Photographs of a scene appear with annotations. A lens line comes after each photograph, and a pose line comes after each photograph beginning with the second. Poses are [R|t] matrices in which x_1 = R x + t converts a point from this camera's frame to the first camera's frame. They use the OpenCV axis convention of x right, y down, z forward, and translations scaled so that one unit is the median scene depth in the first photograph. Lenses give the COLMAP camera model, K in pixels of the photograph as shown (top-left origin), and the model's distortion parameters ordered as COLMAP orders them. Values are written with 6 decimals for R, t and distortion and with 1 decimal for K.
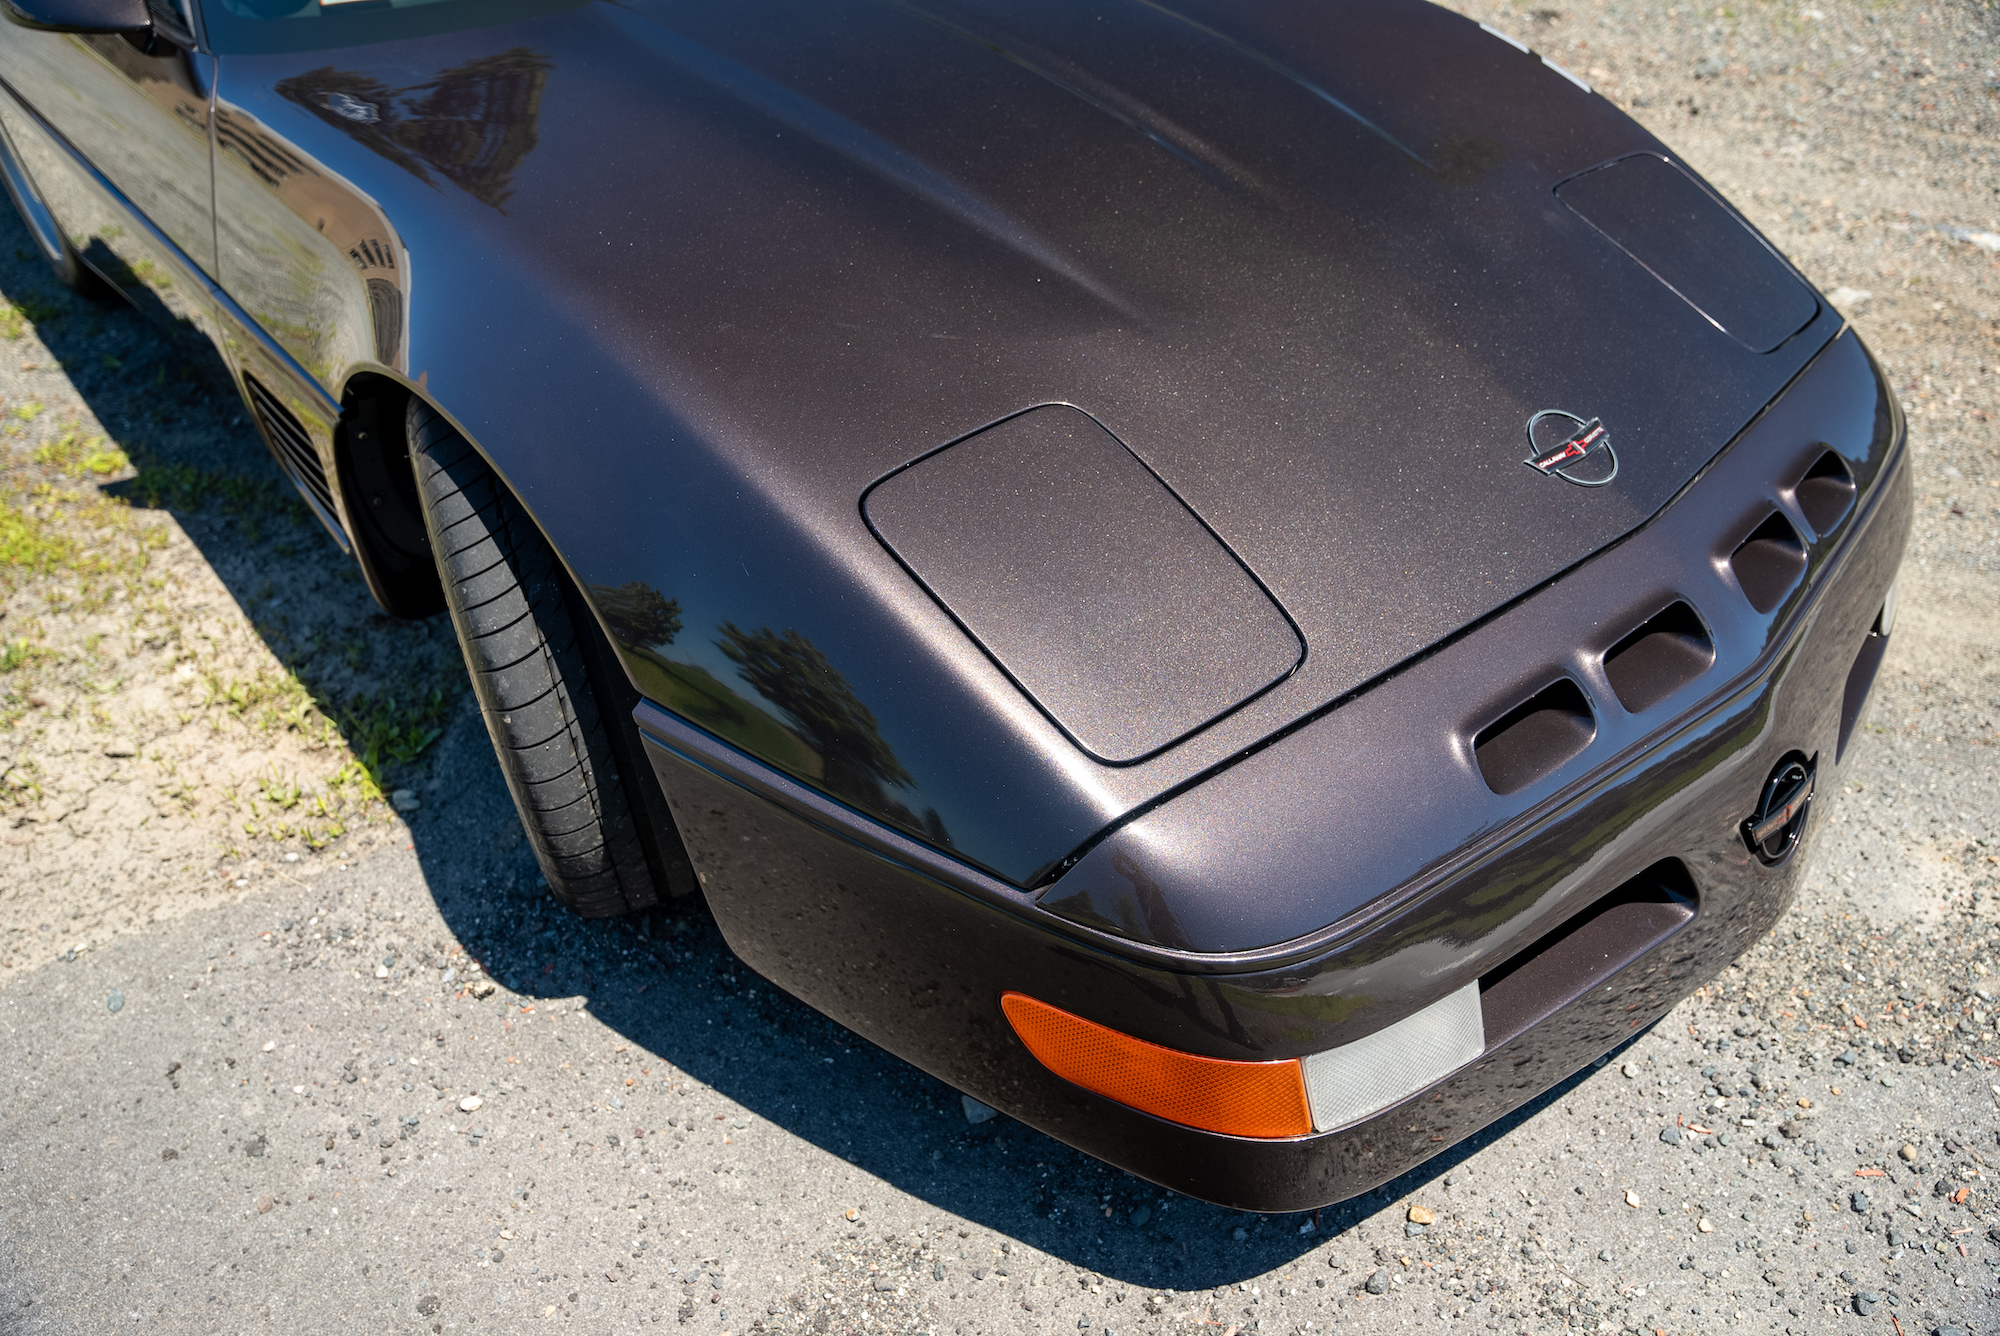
lens RADIAL K [[1438.1, 0, 1000.0], [0, 1438.1, 668.0], [0, 0, 1]] dist [-0.177784, 0.147685]
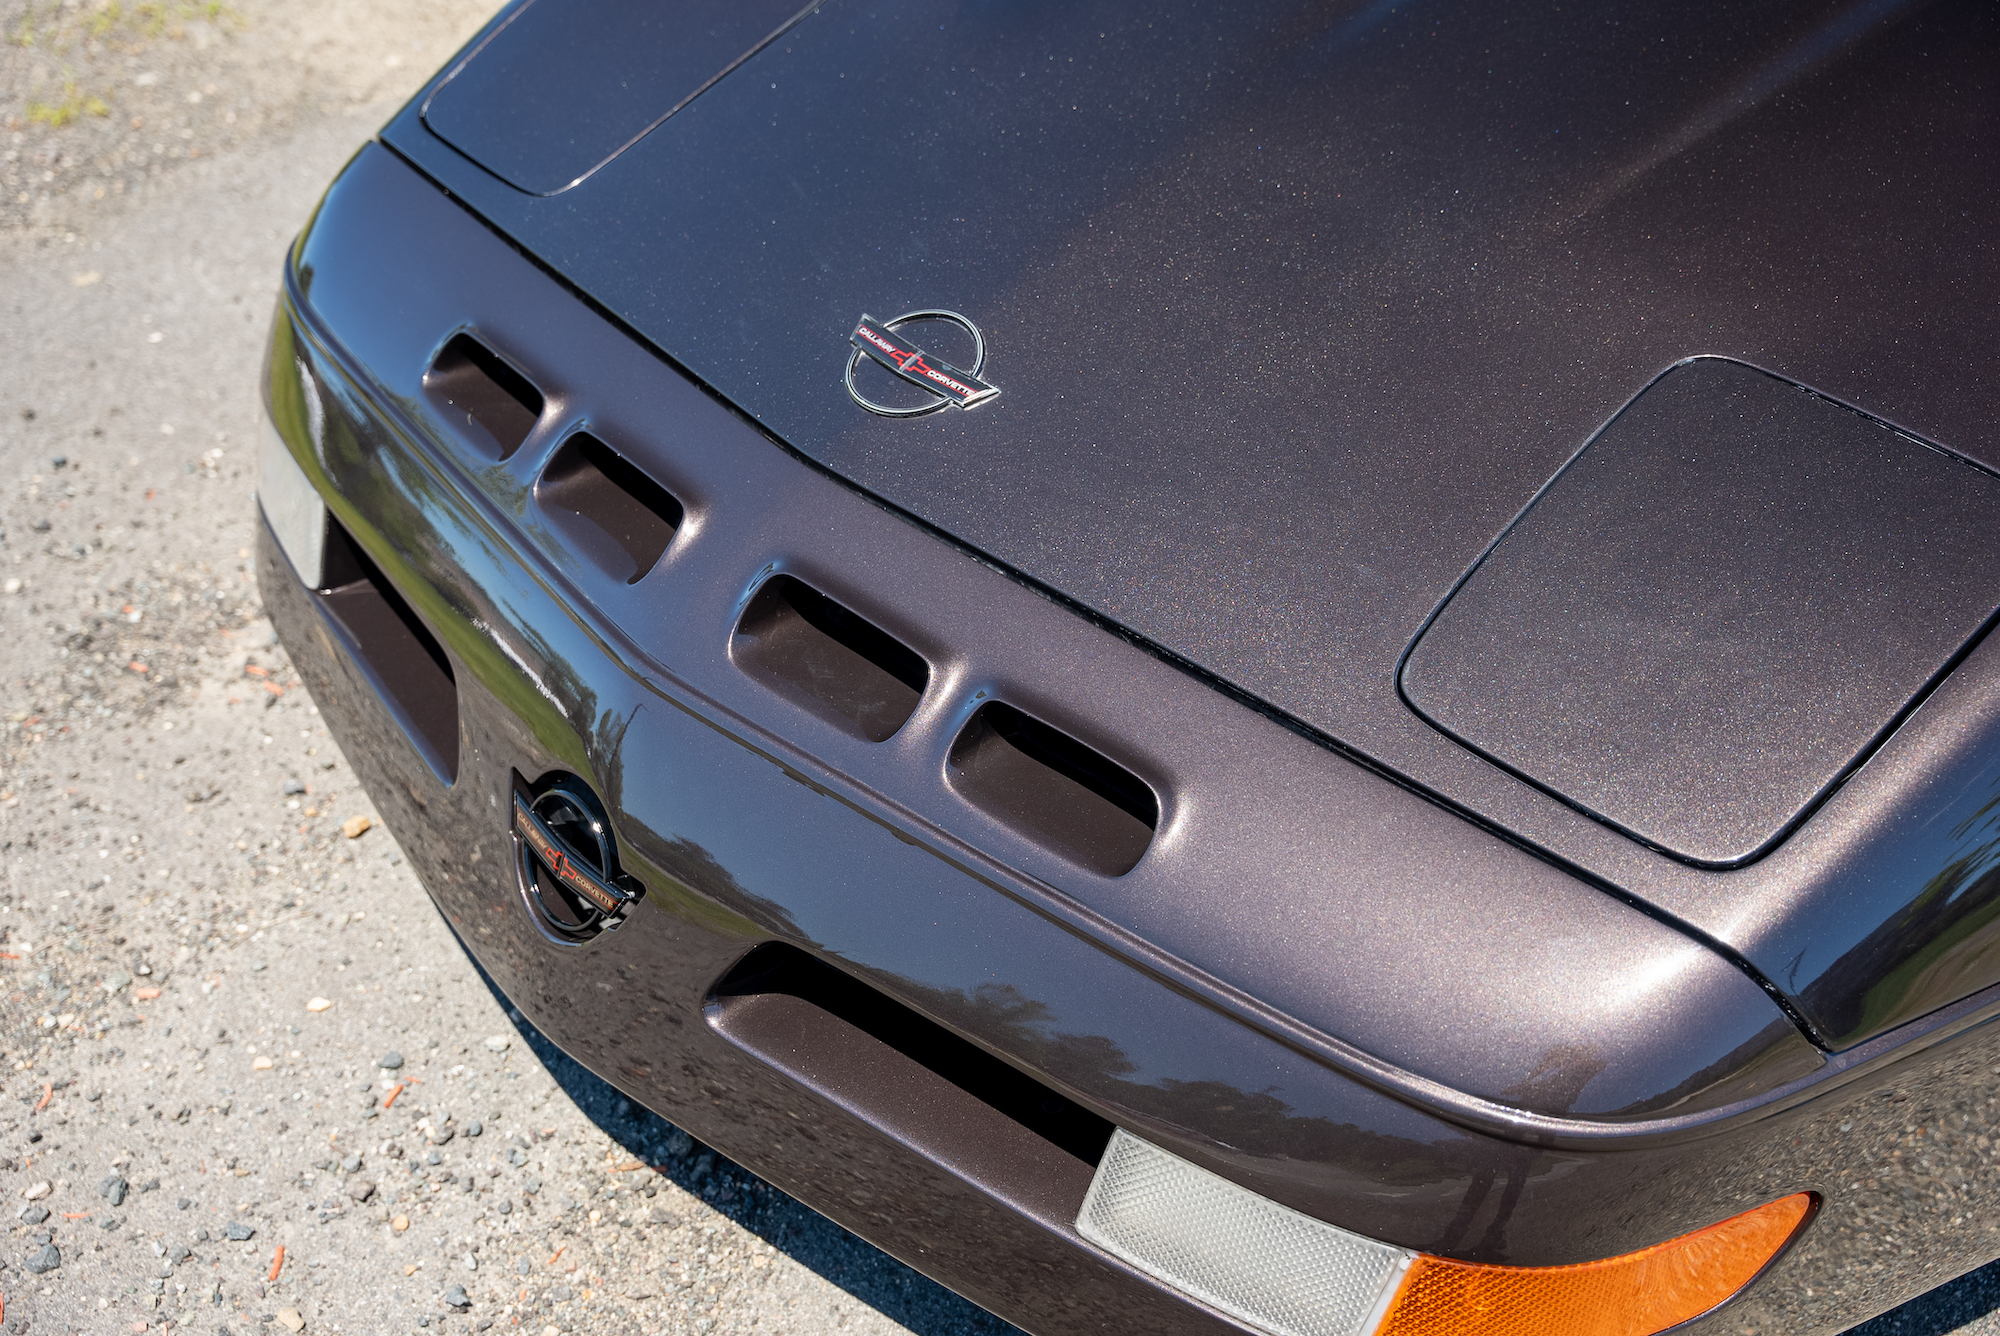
lens RADIAL K [[2044.3, 0, 1000.0], [0, 2044.3, 668.0], [0, 0, 1]] dist [0.022273, 0.017261]
pose [[0.058344, 0.622166, -0.780708, 1.047726], [-0.663955, 0.608184, 0.435058, -0.431763], [0.745493, 0.492972, 0.448574, 0.517038]]
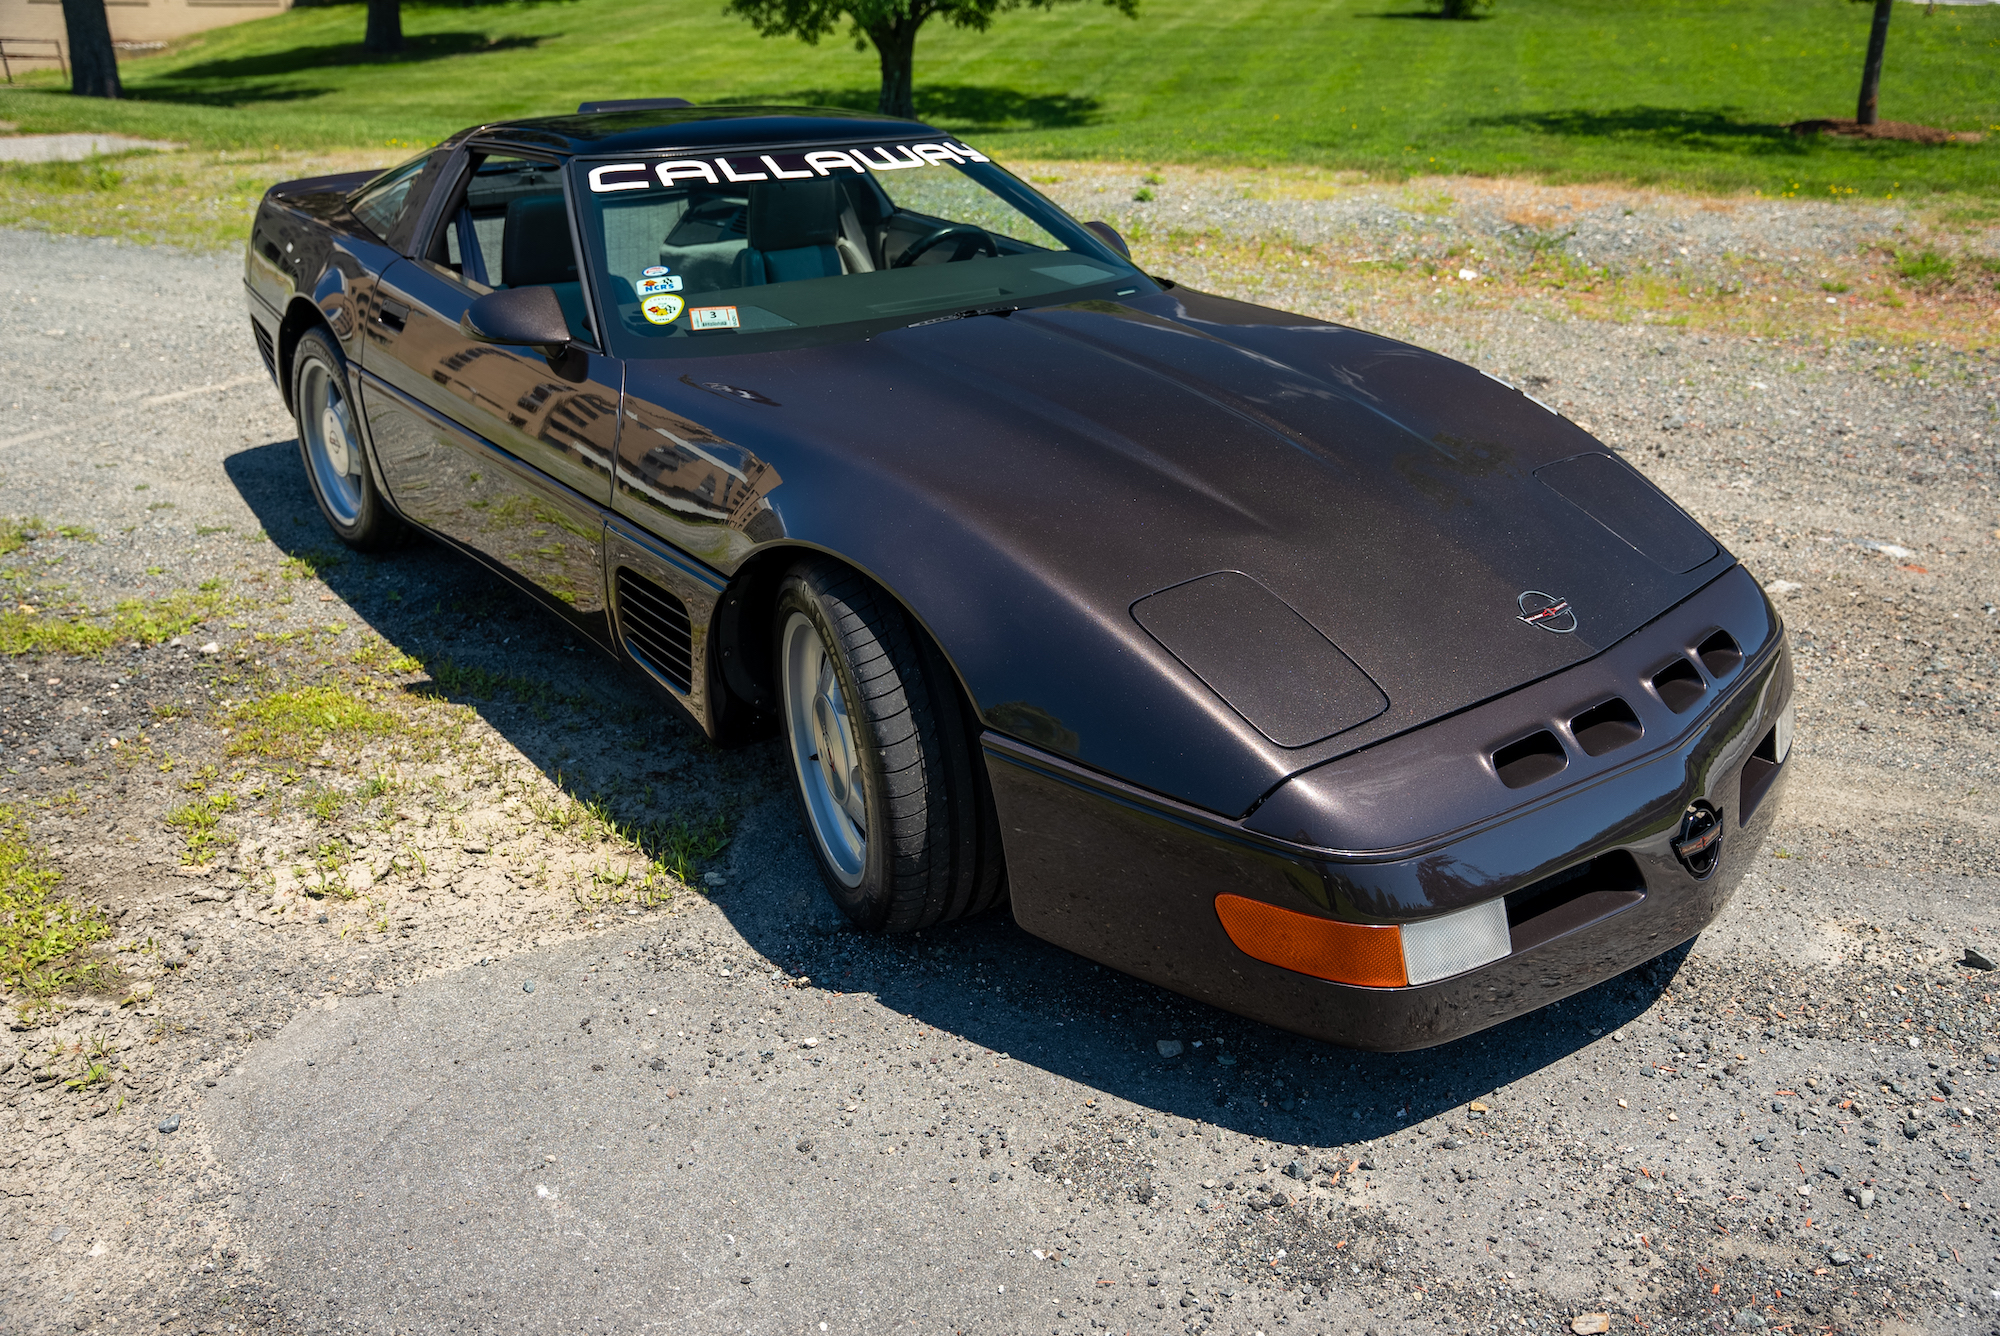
lens RADIAL K [[1551.4, 0, 1000.0], [0, 1551.4, 668.0], [0, 0, 1]] dist [-0.157675, 0.165927]
pose [[0.999657, 0.025669, 0.005280, -0.174896], [-0.023456, 0.966254, -0.256522, 0.290048], [-0.011687, 0.256310, 0.966524, -0.519593]]
